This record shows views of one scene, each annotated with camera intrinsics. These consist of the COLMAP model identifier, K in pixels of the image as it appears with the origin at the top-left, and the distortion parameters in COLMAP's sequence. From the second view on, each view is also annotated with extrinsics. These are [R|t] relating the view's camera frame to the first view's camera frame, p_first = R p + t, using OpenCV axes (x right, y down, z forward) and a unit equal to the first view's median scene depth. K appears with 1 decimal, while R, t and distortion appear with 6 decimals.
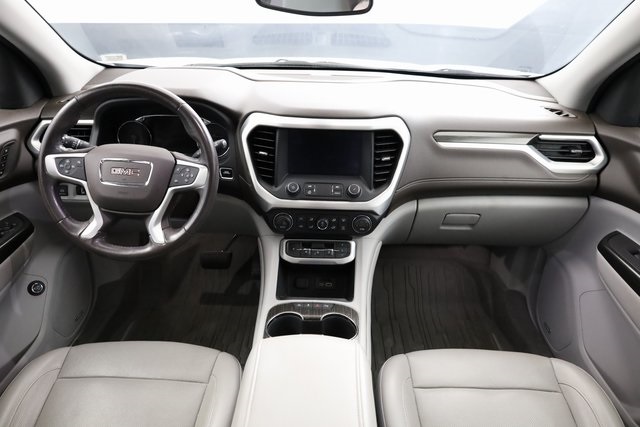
lens RADIAL K [[452.6, 0, 320.0], [0, 452.6, 213.5], [0, 0, 1]] dist [0.003304, -0.003624]
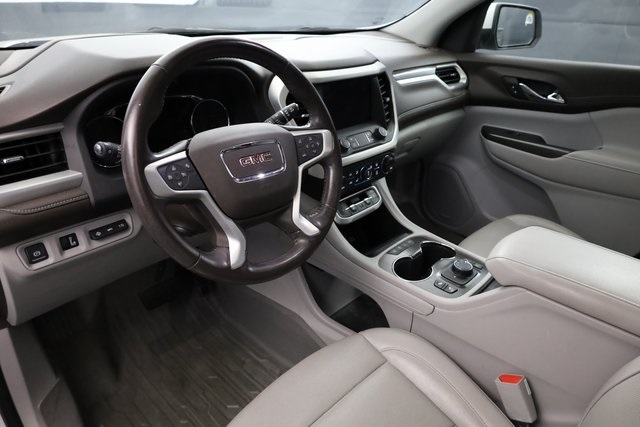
lens RADIAL K [[459.9, 0, 320.0], [0, 459.9, 213.5], [0, 0, 1]] dist [-0.004163, -0.001493]
pose [[0.661900, -0.327315, 0.674354, -0.845801], [0.322100, 0.936532, 0.138418, -0.075111], [-0.676860, 0.125591, 0.725319, 0.371140]]
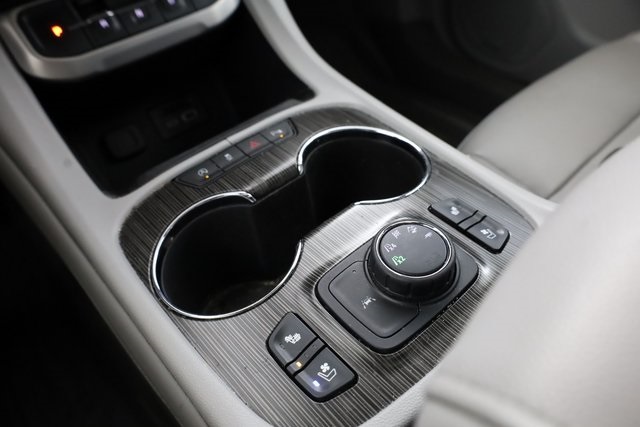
lens RADIAL K [[499.7, 0, 320.0], [0, 499.7, 213.5], [0, 0, 1]] dist [0.000188, 0.000823]
pose [[0.742573, -0.511119, 0.432831, -0.148587], [0.369969, 0.851727, 0.371058, 0.136918], [-0.558309, -0.115404, 0.821568, 0.708235]]
